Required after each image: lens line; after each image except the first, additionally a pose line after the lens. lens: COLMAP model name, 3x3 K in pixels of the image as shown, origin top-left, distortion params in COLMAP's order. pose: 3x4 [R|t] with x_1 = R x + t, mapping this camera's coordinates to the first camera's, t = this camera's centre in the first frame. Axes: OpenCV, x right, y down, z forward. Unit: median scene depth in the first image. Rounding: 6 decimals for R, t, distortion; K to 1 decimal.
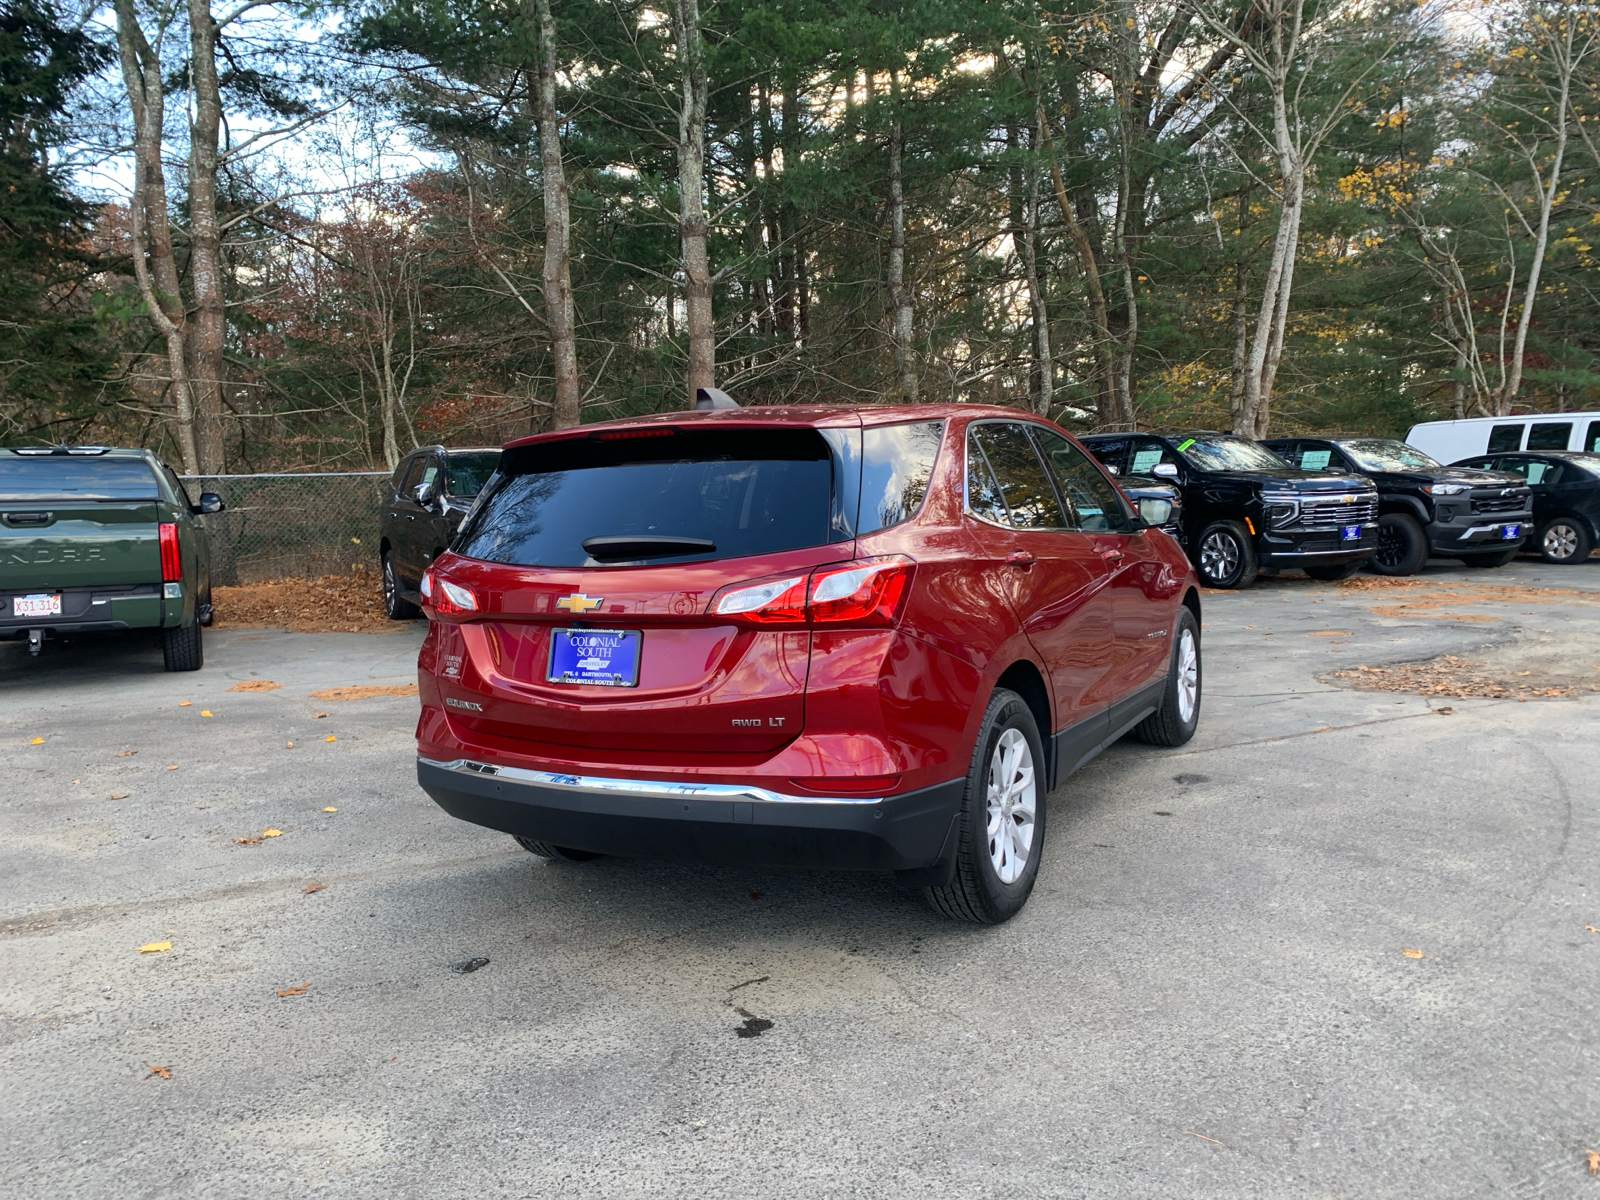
lens RADIAL K [[1207.8, 0, 773.0], [0, 1207.8, 614.8], [0, 0, 1]] dist [0.037104, -0.055546]
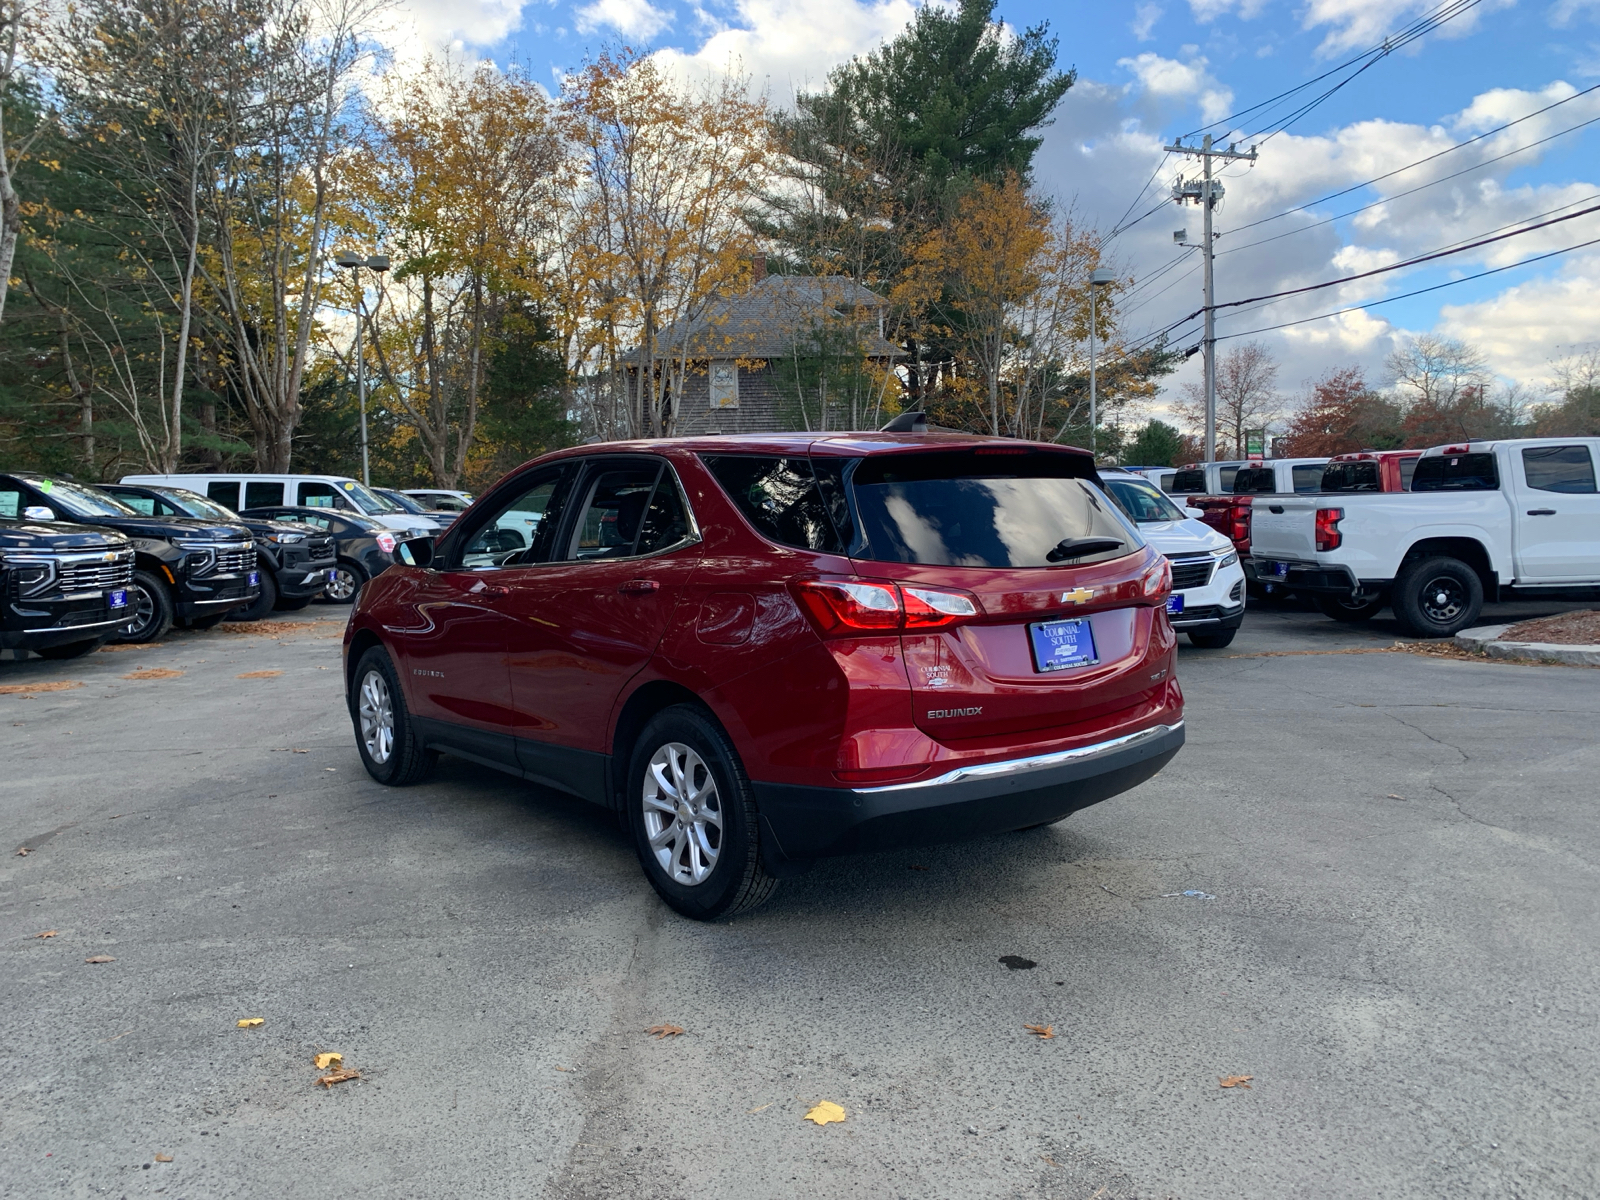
lens RADIAL K [[1217.9, 0, 788.1], [0, 1217.9, 604.3], [0, 0, 1]] dist [0.018246, -0.022011]
pose [[0.358256, -0.042809, 0.932641, -0.321740], [0.097995, 0.995154, 0.008036, -0.009302], [-0.928466, 0.088515, 0.360715, 0.200529]]
